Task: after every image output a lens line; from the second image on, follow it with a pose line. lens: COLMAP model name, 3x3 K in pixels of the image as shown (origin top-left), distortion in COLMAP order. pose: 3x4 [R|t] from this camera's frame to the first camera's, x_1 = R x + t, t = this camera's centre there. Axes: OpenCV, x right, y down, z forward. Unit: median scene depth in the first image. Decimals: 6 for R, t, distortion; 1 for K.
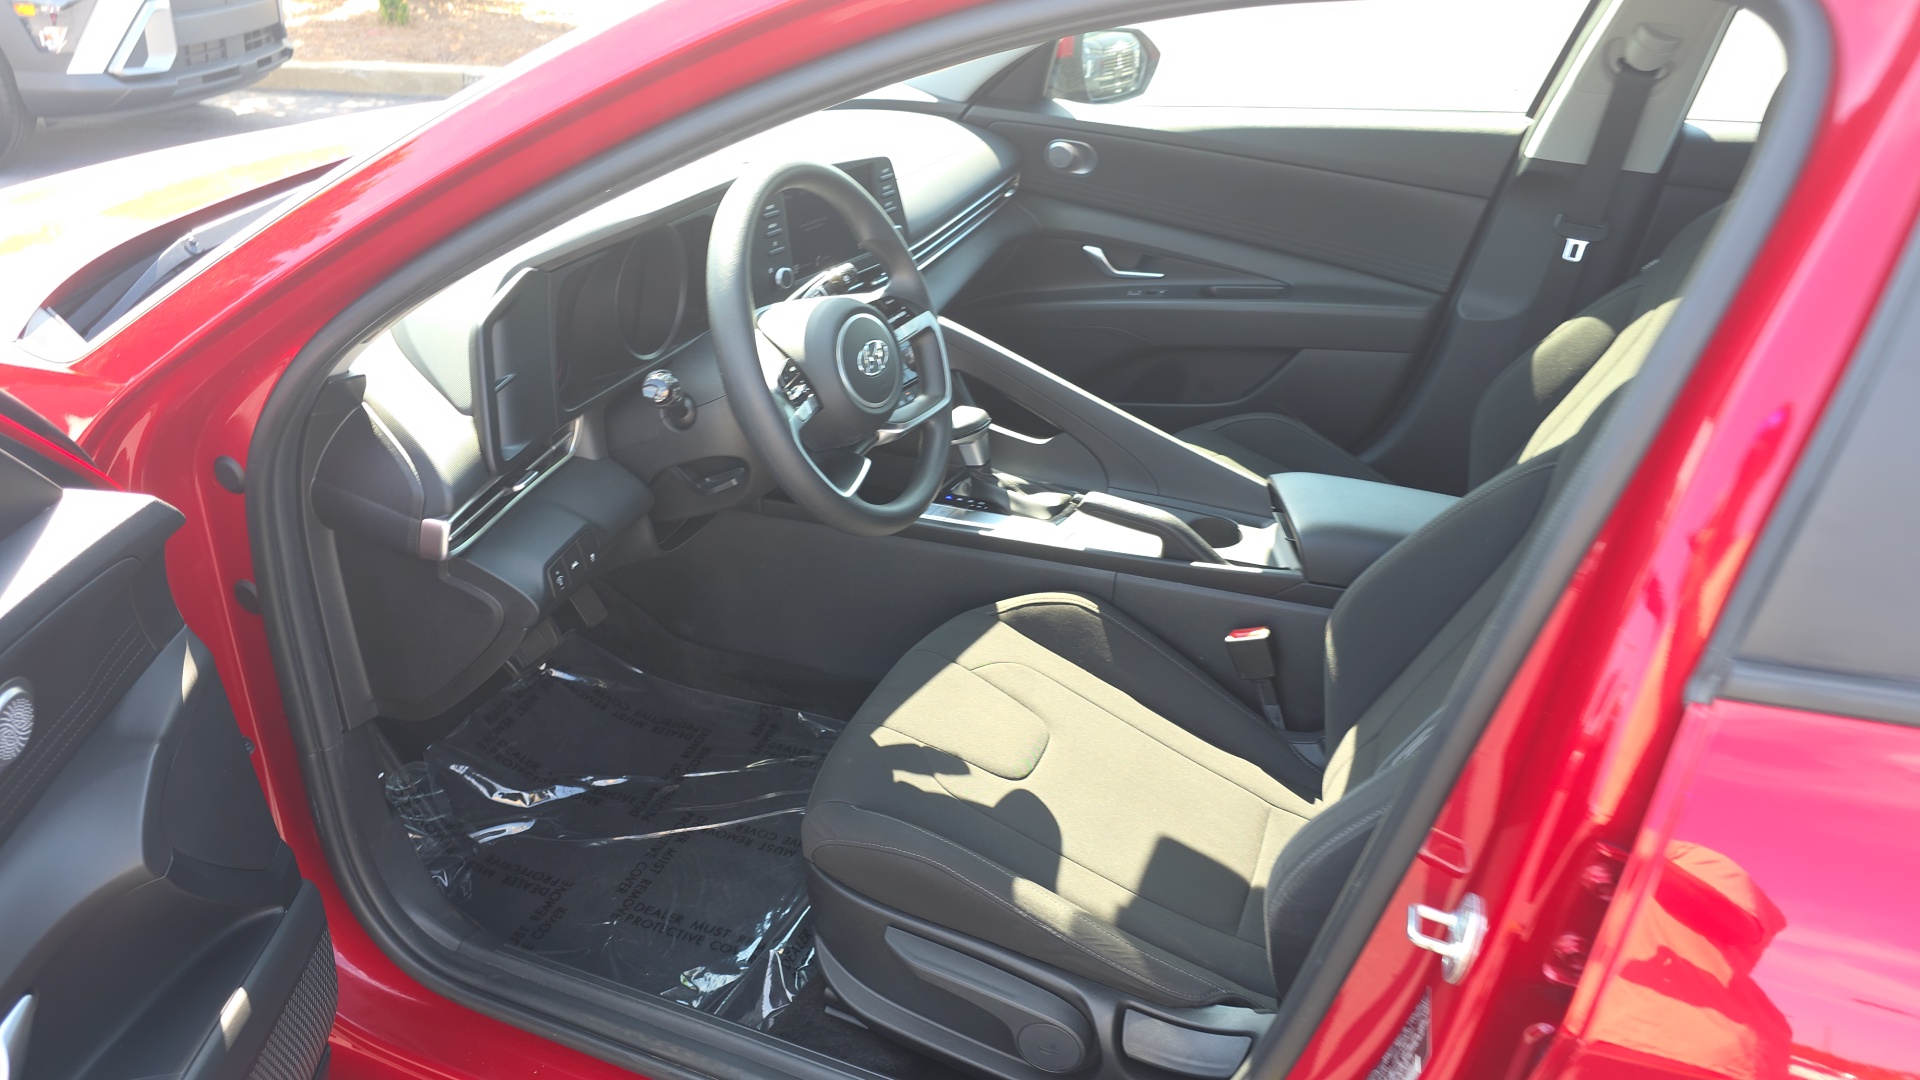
lens RADIAL K [[1356.3, 0, 930.8], [0, 1356.3, 592.9], [0, 0, 1]] dist [0.038038, -0.002163]
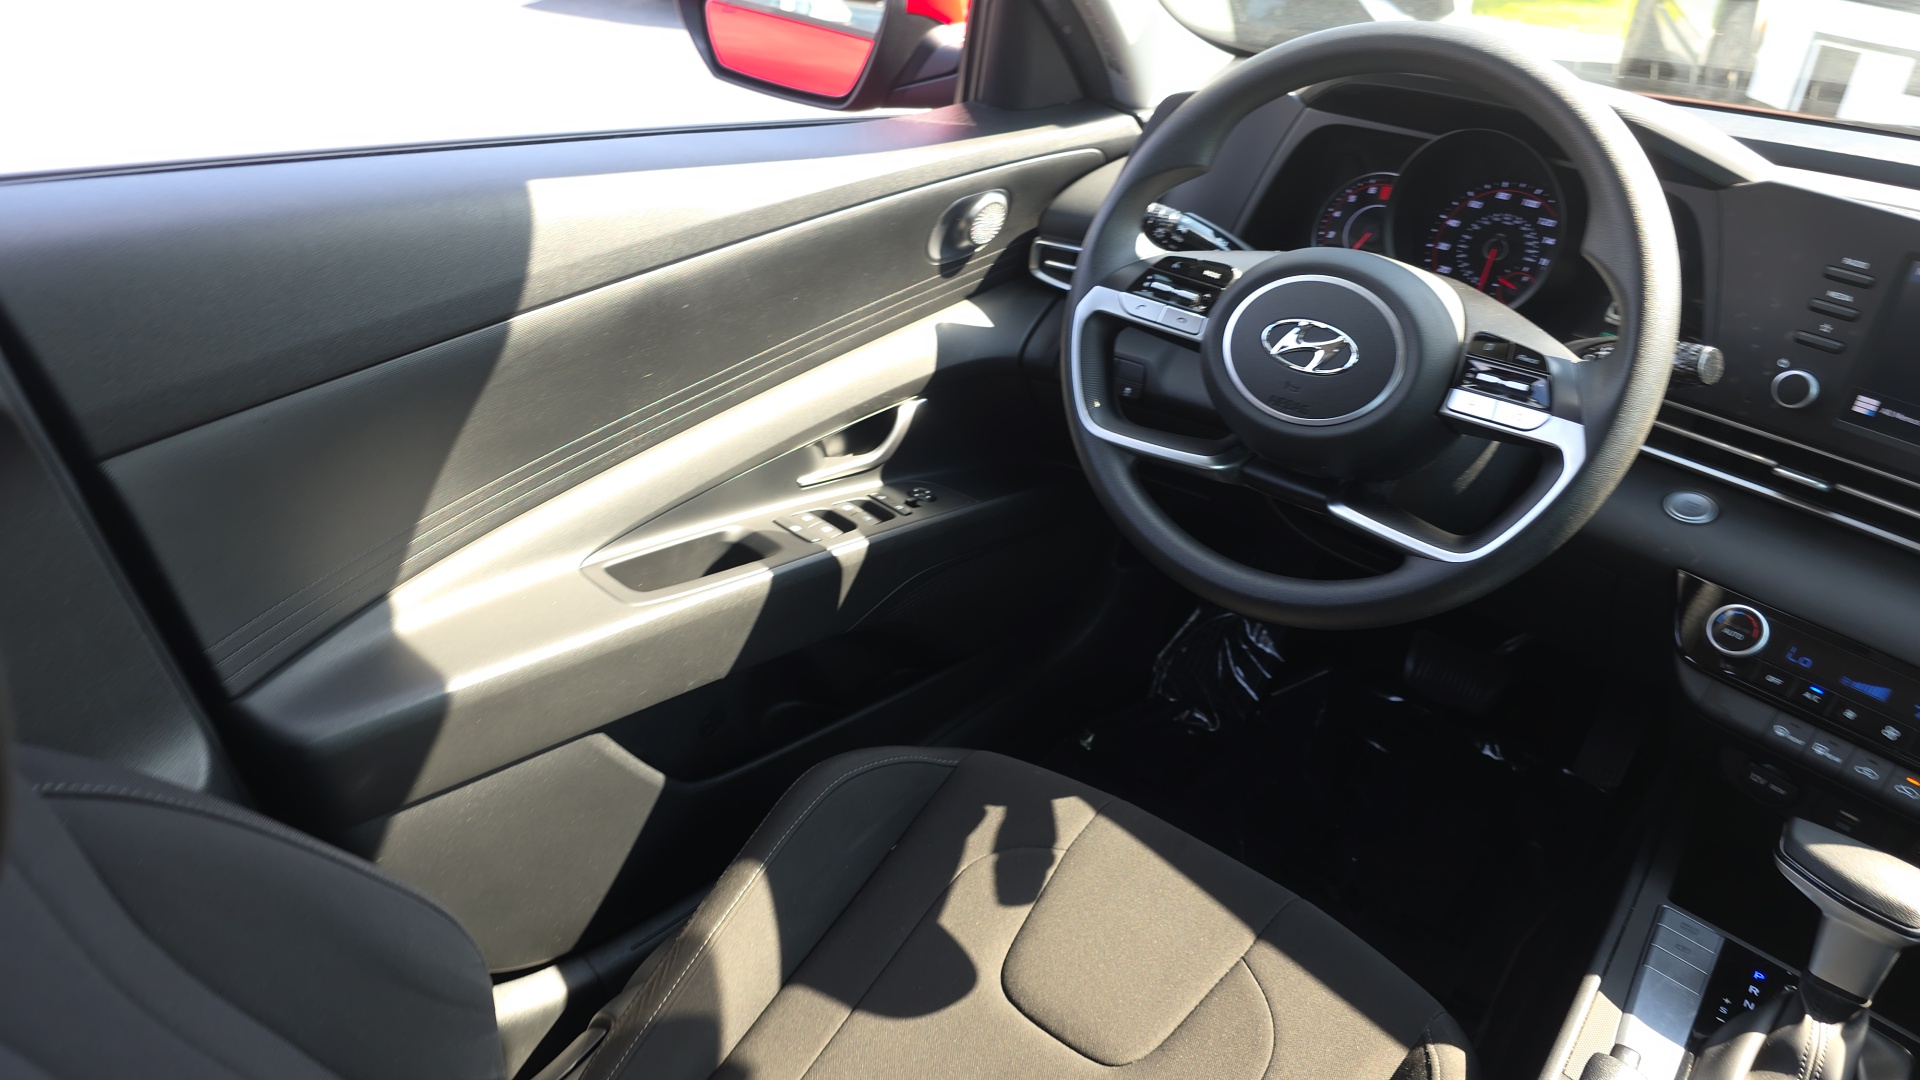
lens RADIAL K [[1346.1, 0, 954.7], [0, 1346.1, 553.4], [0, 0, 1]] dist [0.042599, -0.041570]
pose [[-0.287814, 0.432927, -0.854247, 0.386187], [-0.544205, 0.660046, 0.517861, -0.231983], [0.788038, 0.613933, 0.045631, 0.611448]]
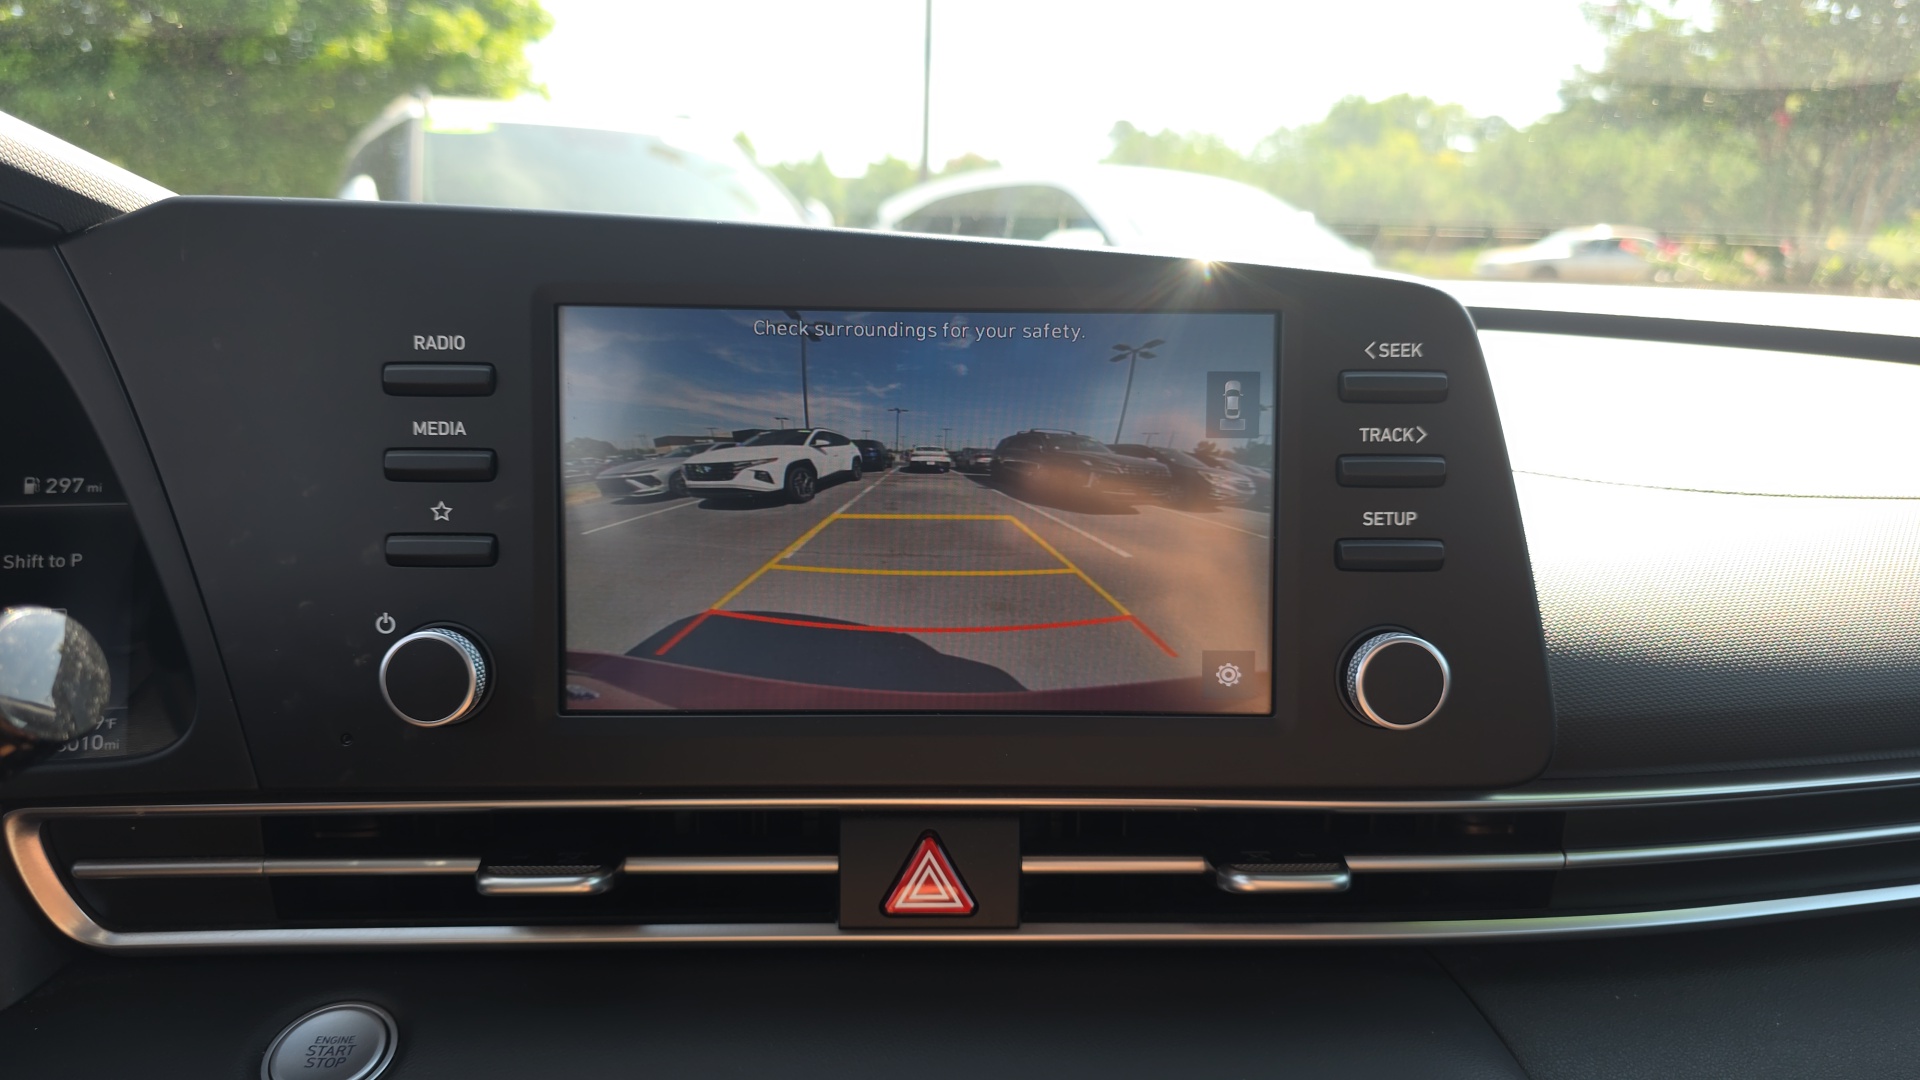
lens RADIAL K [[1306.8, 0, 937.5], [0, 1306.8, 517.9], [0, 0, 1]] dist [0.025040, -0.038867]
pose [[0.540548, 0.119677, -0.832758, 0.078995], [-0.412370, 0.900463, -0.138265, -0.208443], [0.733320, 0.418143, 0.536094, 0.761761]]
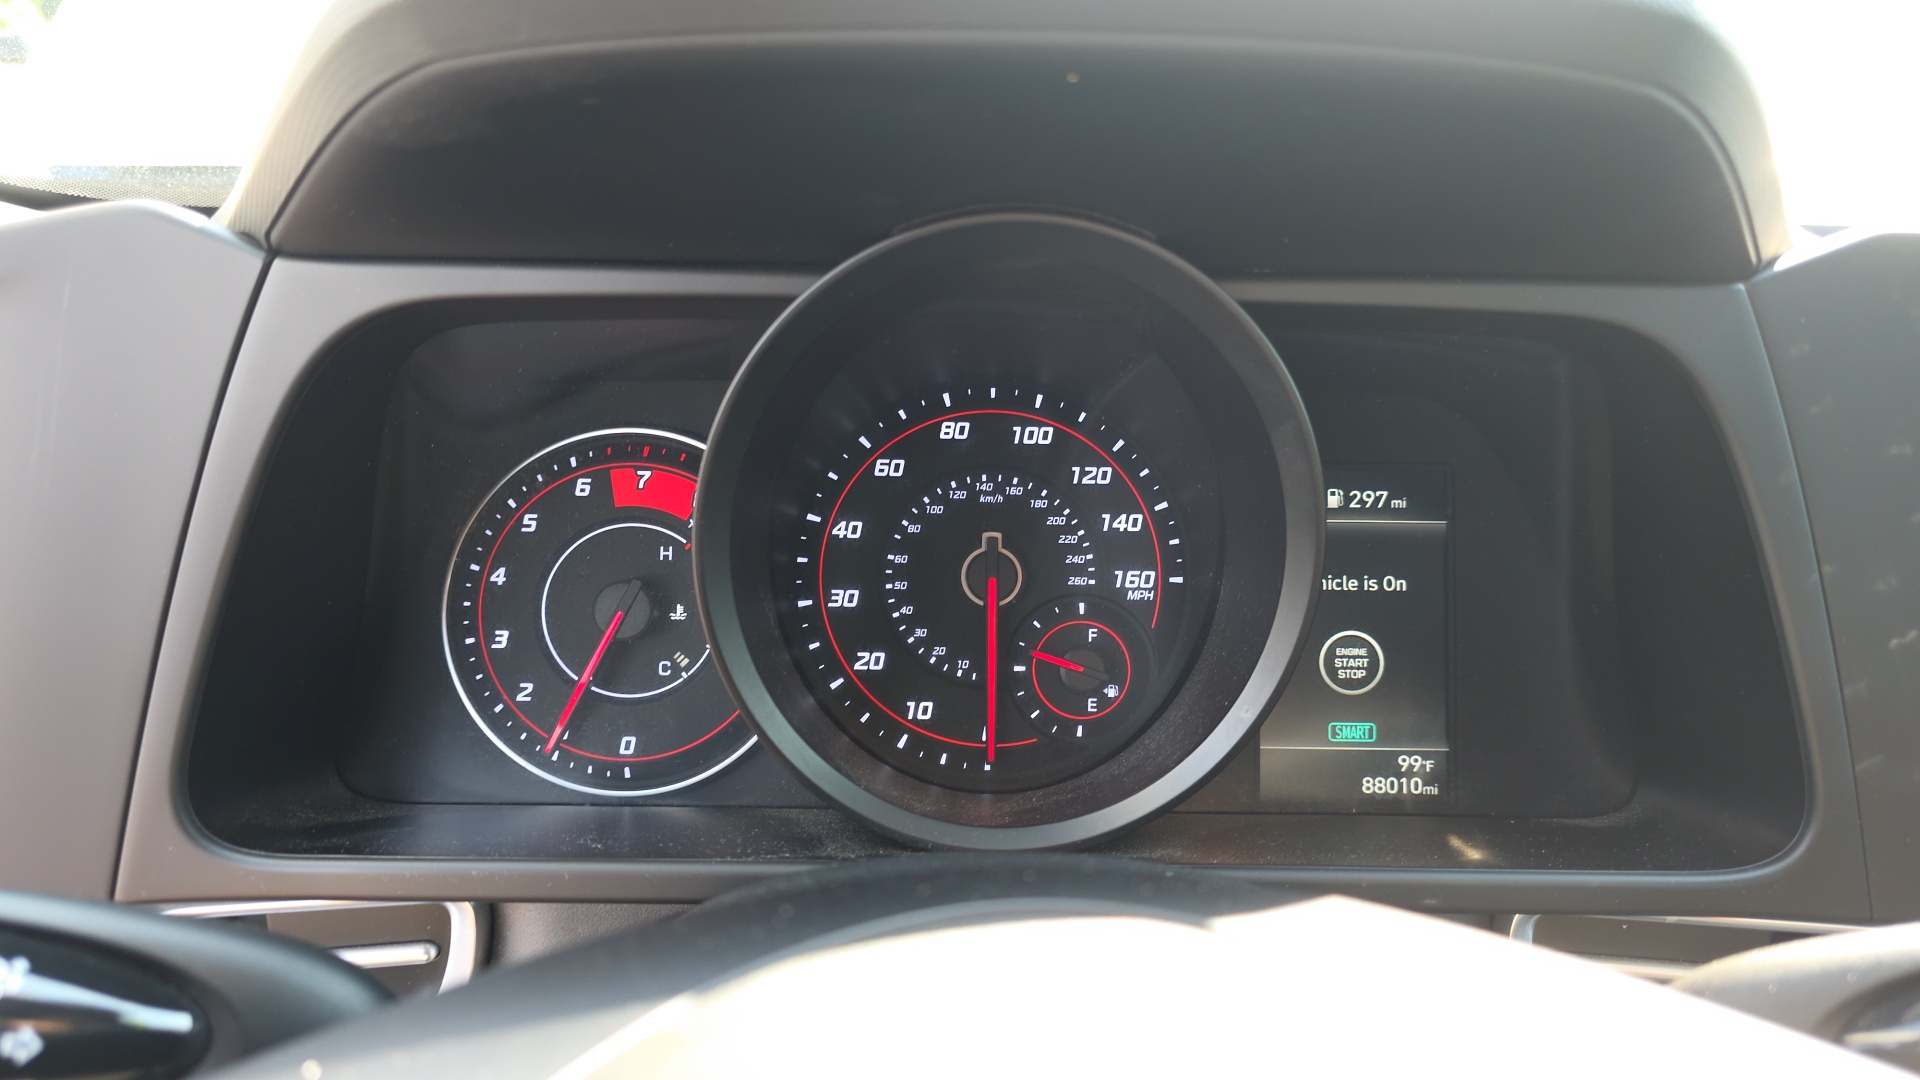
lens RADIAL K [[1311.1, 0, 954.2], [0, 1311.1, 543.0], [0, 0, 1]] dist [0.072702, -0.081155]
pose [[0.385033, 0.272428, -0.881778, -0.021220], [-0.468815, 0.880722, 0.067391, -0.165170], [0.794961, 0.387443, 0.466825, 0.639287]]
